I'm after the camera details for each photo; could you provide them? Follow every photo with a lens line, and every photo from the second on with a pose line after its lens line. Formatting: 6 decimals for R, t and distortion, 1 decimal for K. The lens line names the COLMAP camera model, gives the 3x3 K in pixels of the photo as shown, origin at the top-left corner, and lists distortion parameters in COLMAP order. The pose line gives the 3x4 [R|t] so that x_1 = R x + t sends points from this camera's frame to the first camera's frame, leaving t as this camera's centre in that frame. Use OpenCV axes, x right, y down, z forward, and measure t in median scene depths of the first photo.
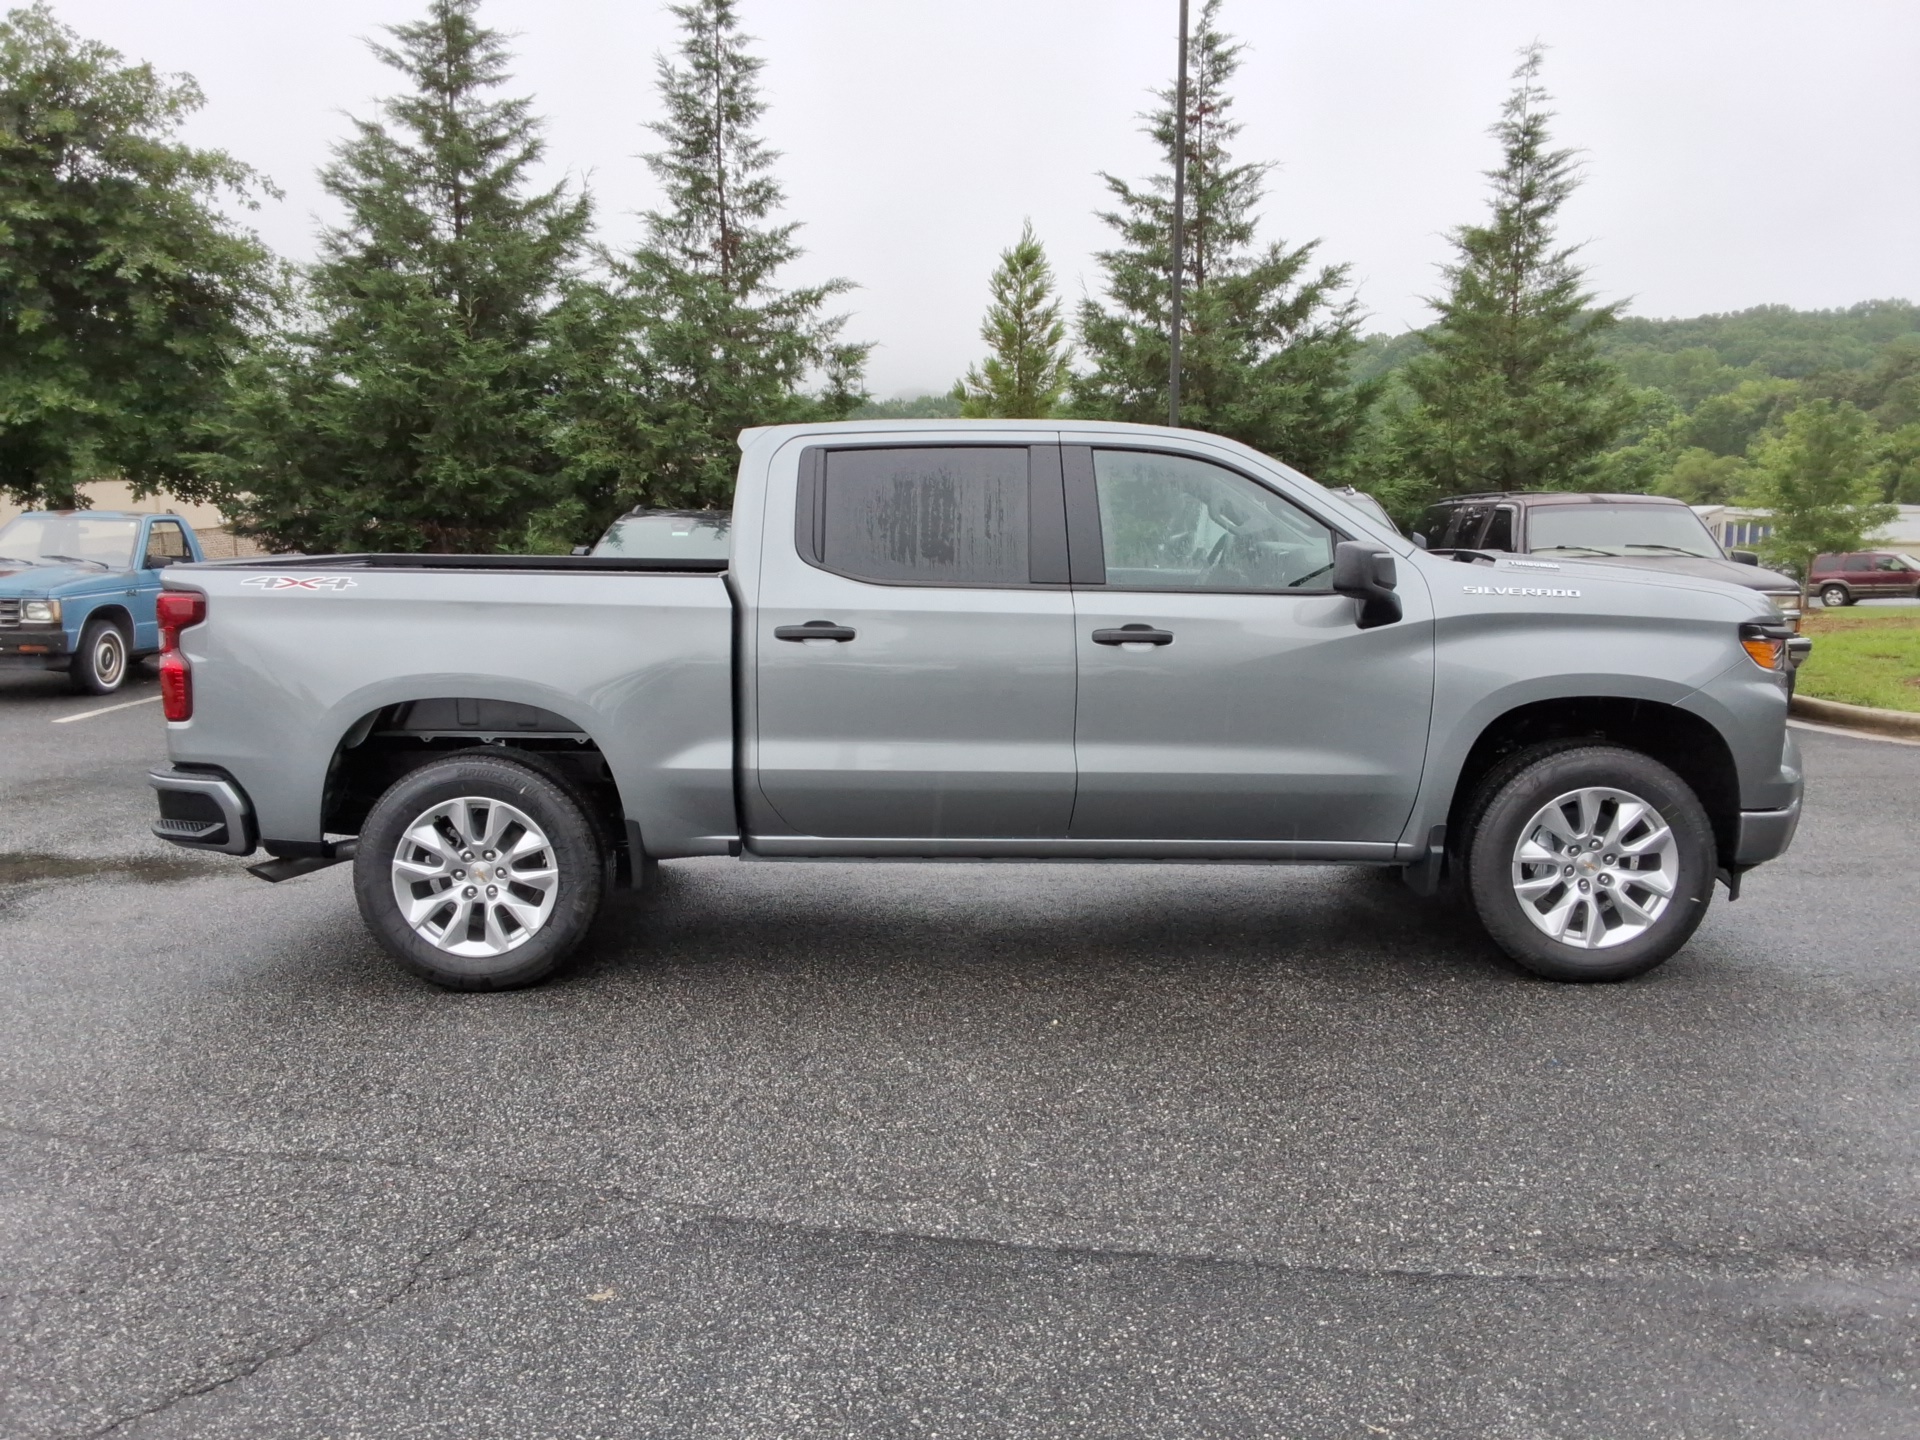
lens RADIAL K [[1539.4, 0, 993.2], [0, 1539.4, 762.9], [0, 0, 1]] dist [0.099171, -0.145699]
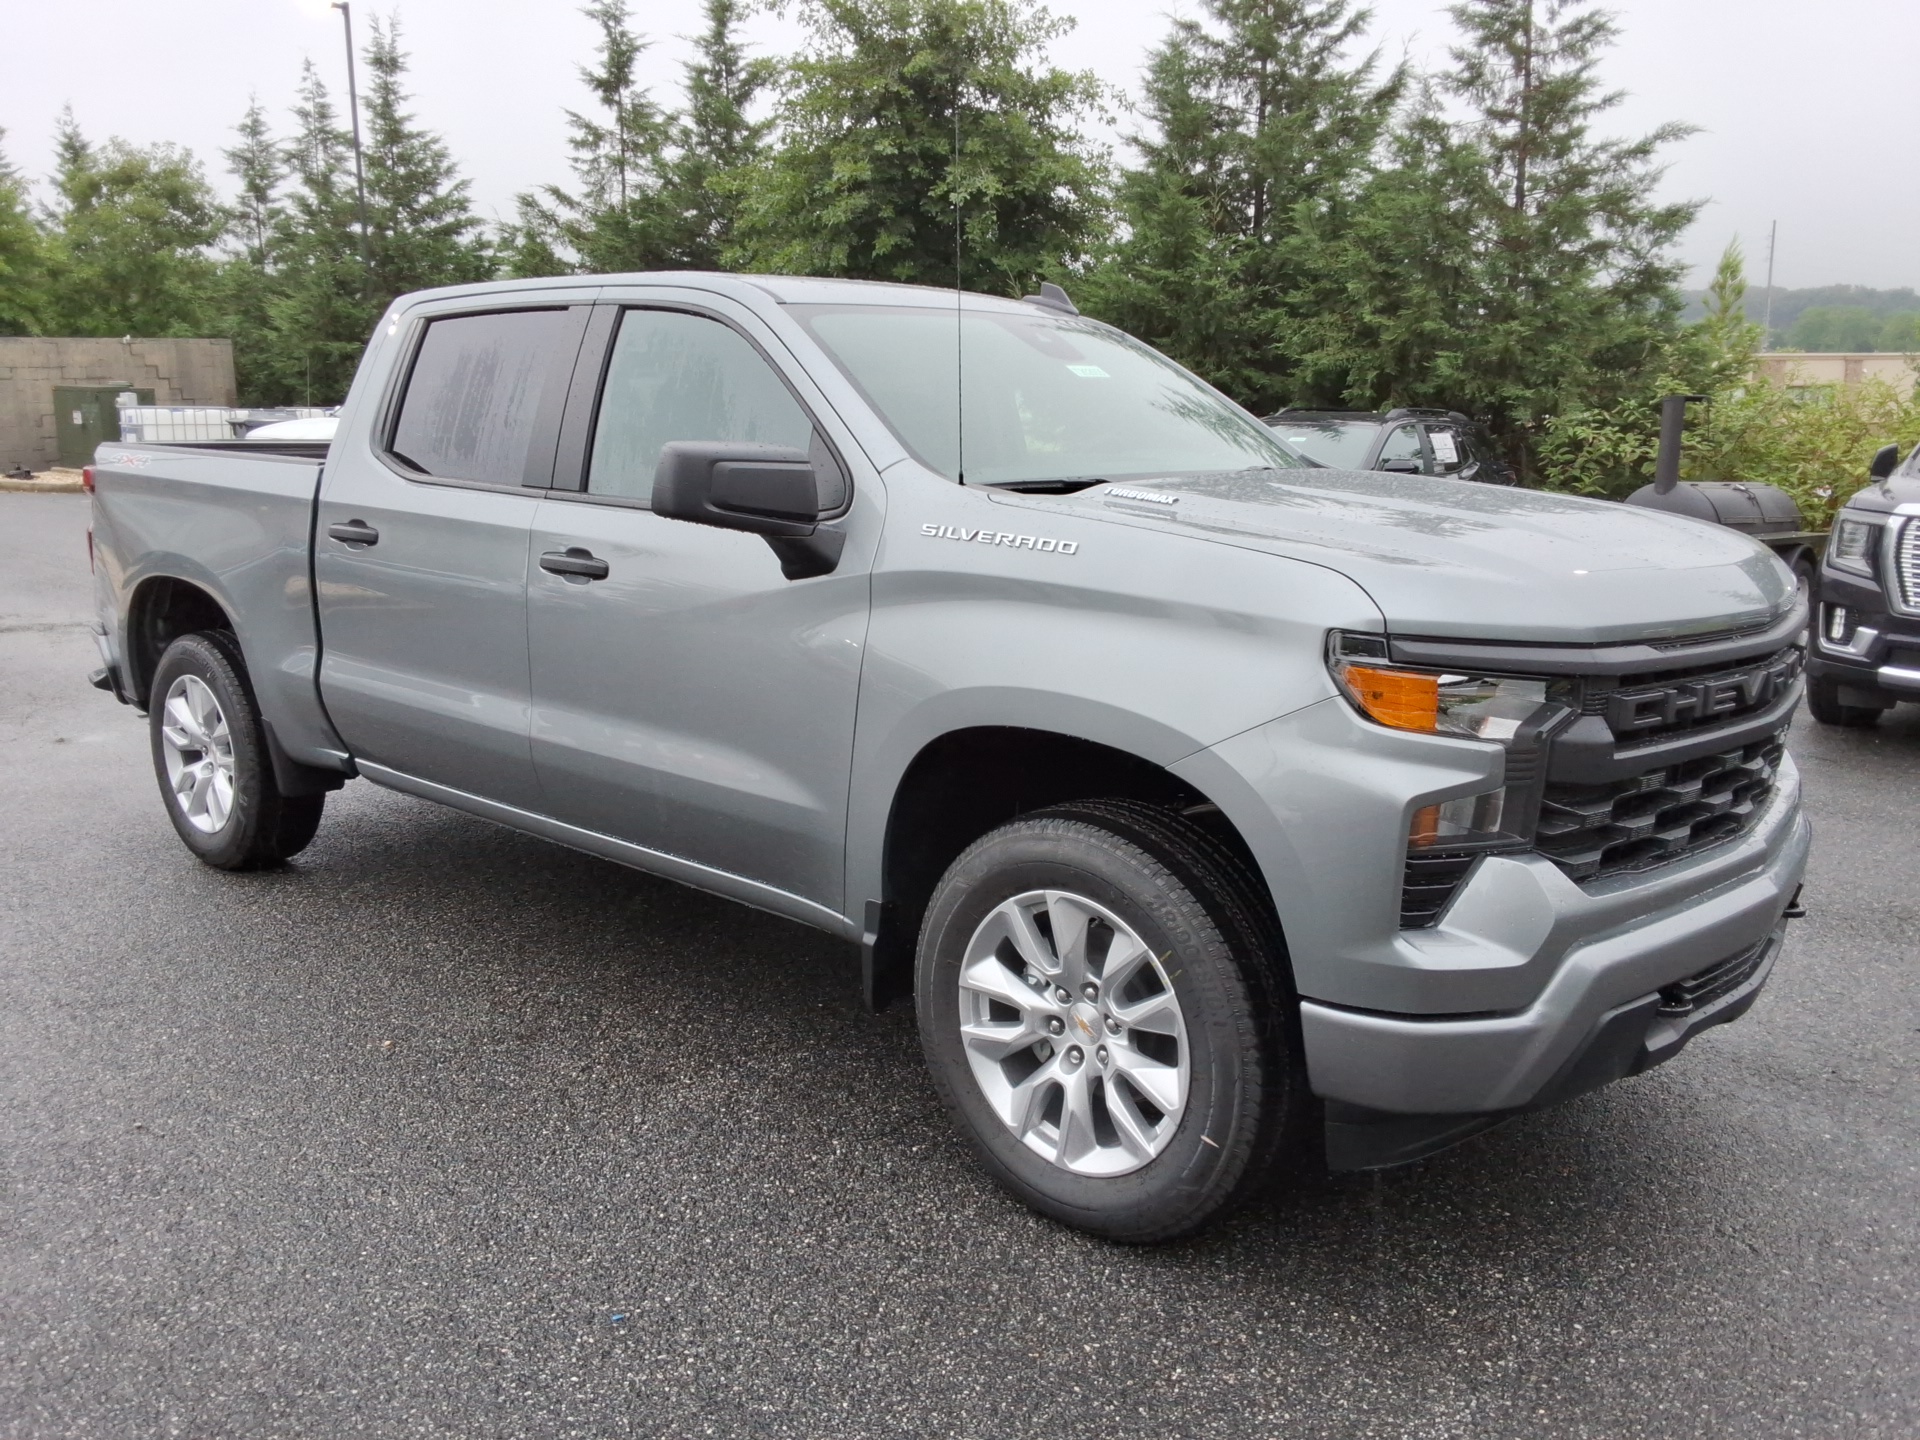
lens RADIAL K [[1539.4, 0, 968.9], [0, 1539.4, 746.0], [0, 0, 1]] dist [0.099171, -0.145699]
pose [[0.748572, 0.145042, -0.646996, 0.215383], [-0.115684, 0.989384, 0.087952, -0.024699], [0.652884, 0.009008, 0.757404, 0.166538]]
